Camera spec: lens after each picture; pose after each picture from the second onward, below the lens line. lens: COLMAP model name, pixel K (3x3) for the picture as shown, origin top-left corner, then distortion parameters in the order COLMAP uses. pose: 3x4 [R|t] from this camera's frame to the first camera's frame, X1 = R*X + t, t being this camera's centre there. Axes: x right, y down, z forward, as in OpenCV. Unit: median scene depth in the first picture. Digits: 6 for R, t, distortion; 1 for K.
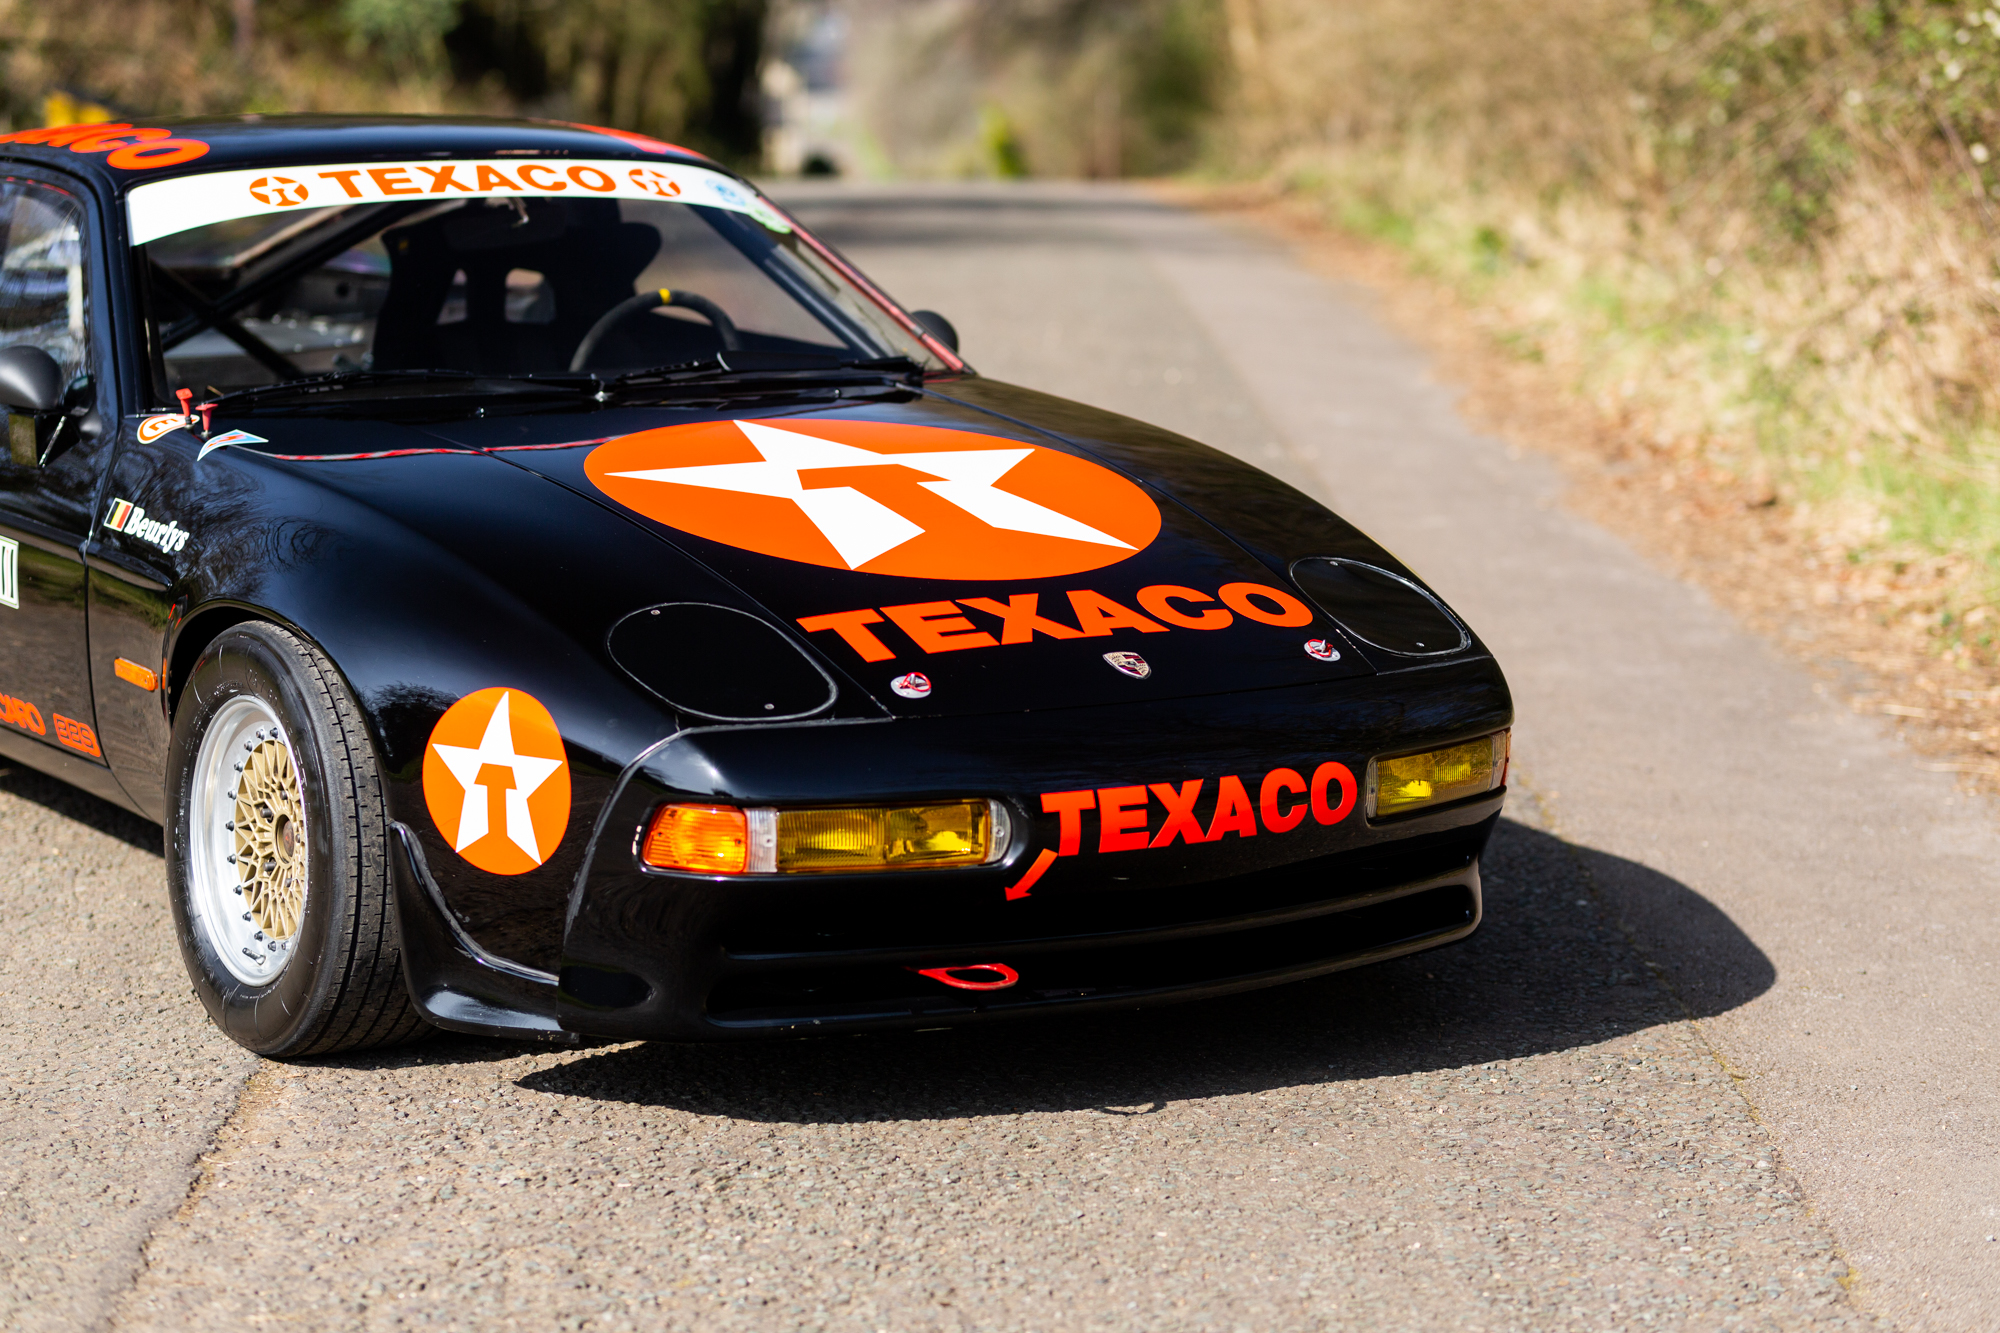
lens RADIAL K [[4619.7, 0, 1000.2], [0, 4619.7, 641.9], [0, 0, 1]] dist [-0.000198, 0.021585]
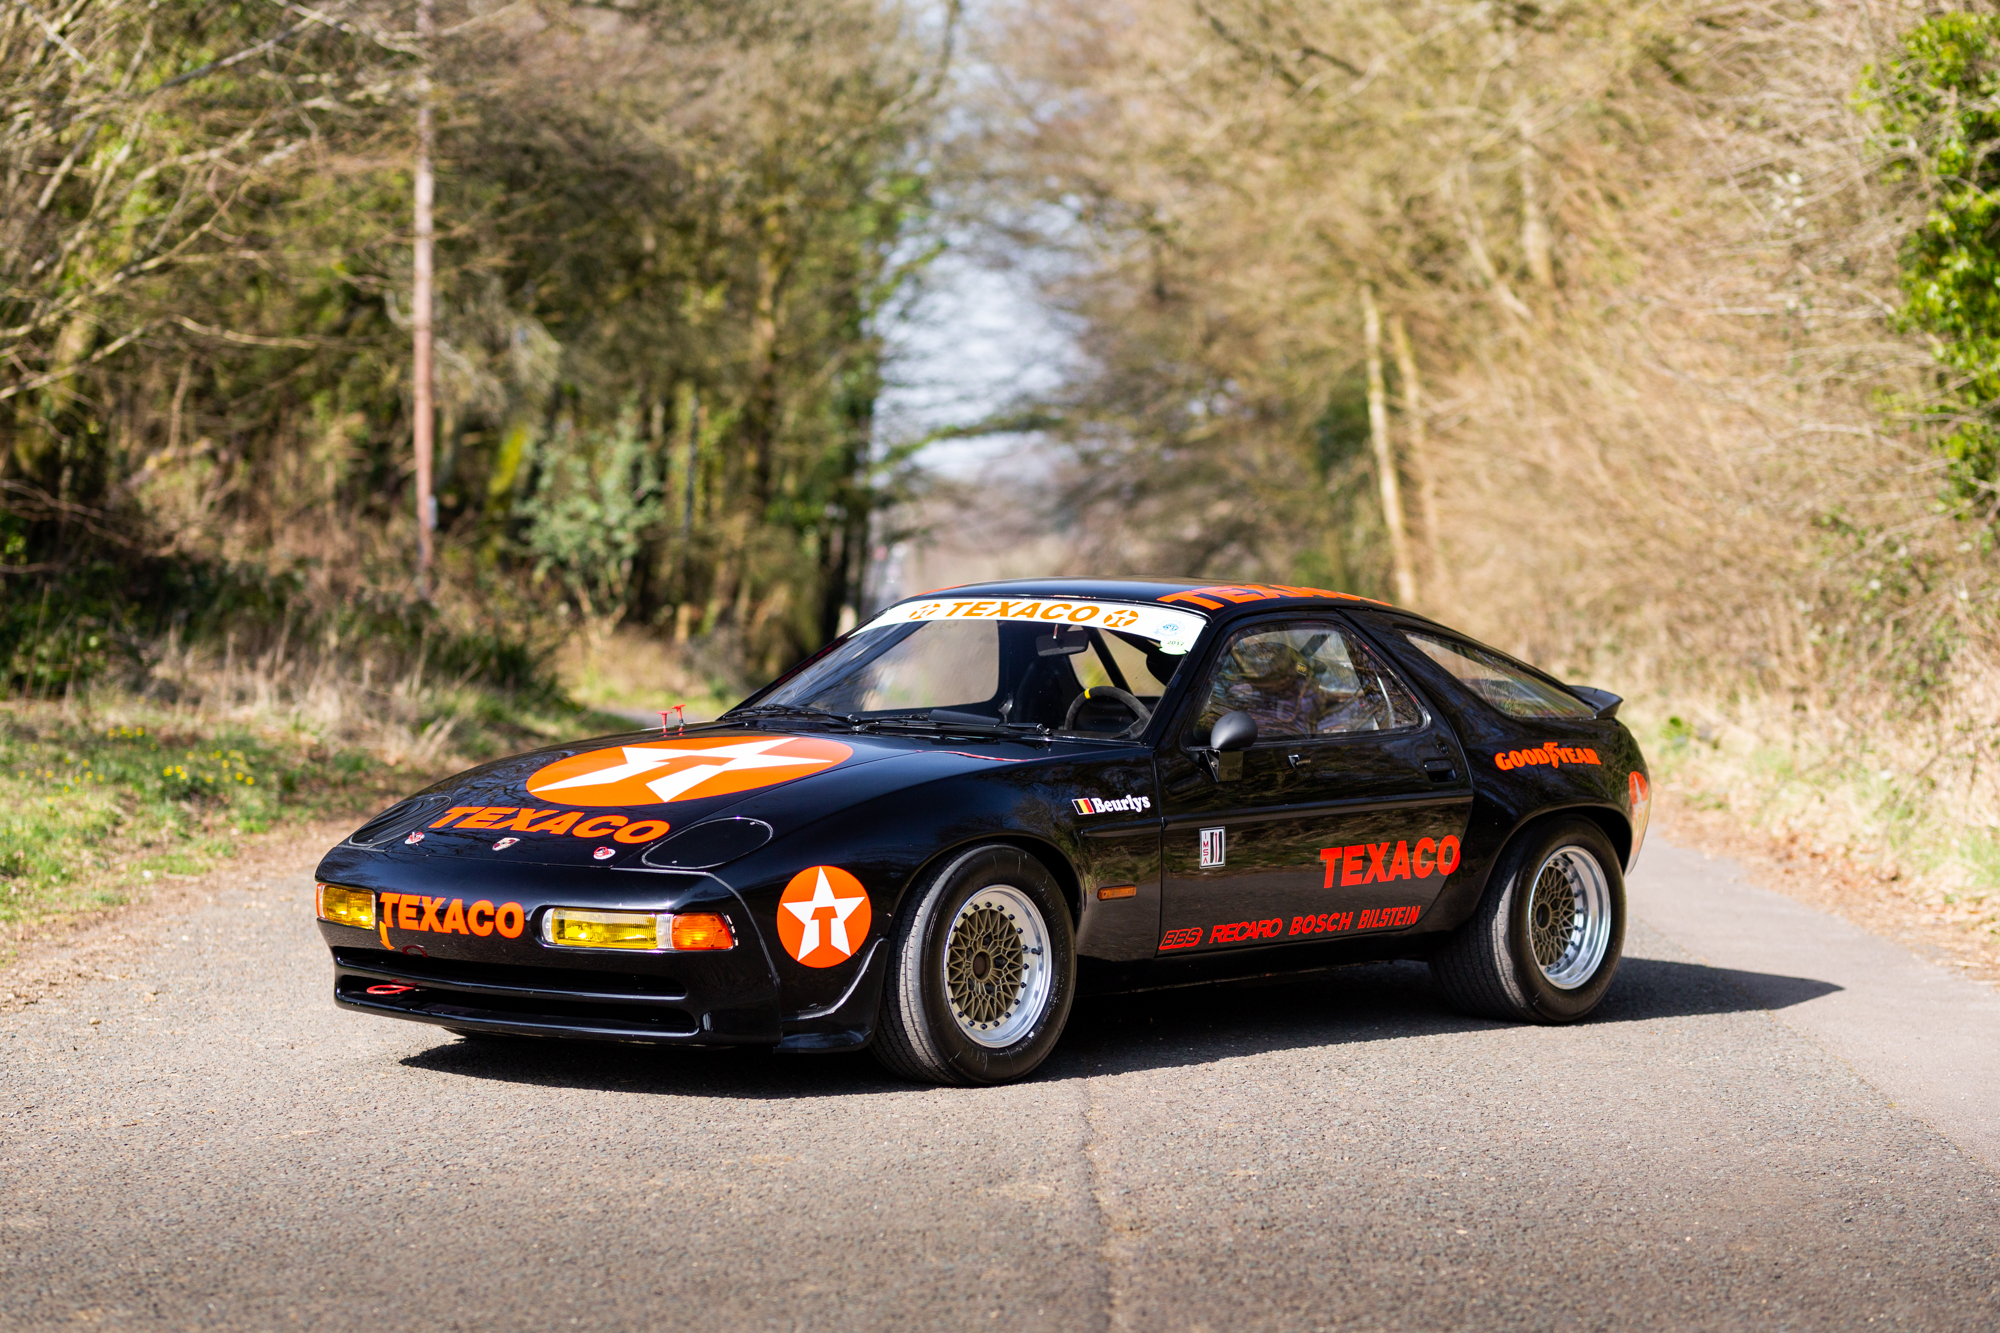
lens RADIAL K [[4619.7, 0, 1000.2], [0, 4619.7, 641.9], [0, 0, 1]] dist [-0.000198, 0.021585]
pose [[0.999171, 0.016700, -0.037117, -0.043573], [-0.020816, 0.993328, -0.113430, 0.052723], [0.034975, 0.114109, 0.992852, -0.333704]]
